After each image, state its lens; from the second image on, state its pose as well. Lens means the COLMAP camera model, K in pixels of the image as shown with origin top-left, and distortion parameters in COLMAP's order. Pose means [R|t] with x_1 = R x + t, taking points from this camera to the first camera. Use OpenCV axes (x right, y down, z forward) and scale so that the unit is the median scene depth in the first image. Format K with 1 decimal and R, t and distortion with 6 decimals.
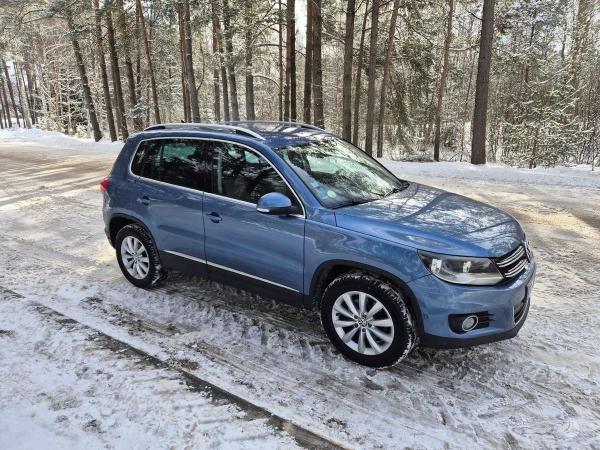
lens RADIAL K [[402.9, 0, 296.4], [0, 402.9, 222.4], [0, 0, 1]] dist [0.075901, -0.064985]
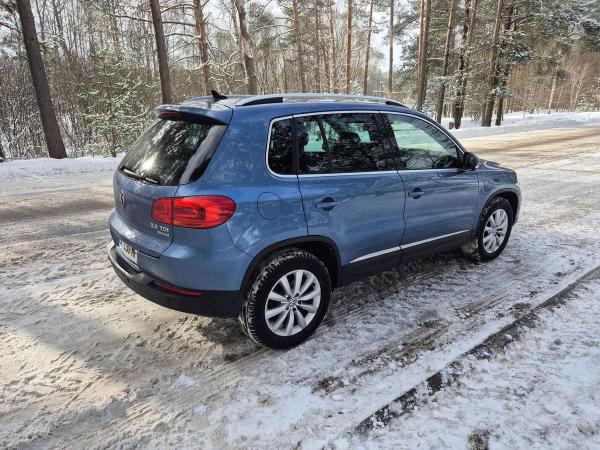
lens RADIAL K [[402.9, 0, 296.4], [0, 402.9, 222.4], [0, 0, 1]] dist [0.075901, -0.064985]
pose [[0.312302, -0.244934, 0.917864, -1.409613], [0.242478, 0.954739, 0.172272, -0.214015], [-0.918516, 0.168761, 0.357558, 1.105751]]
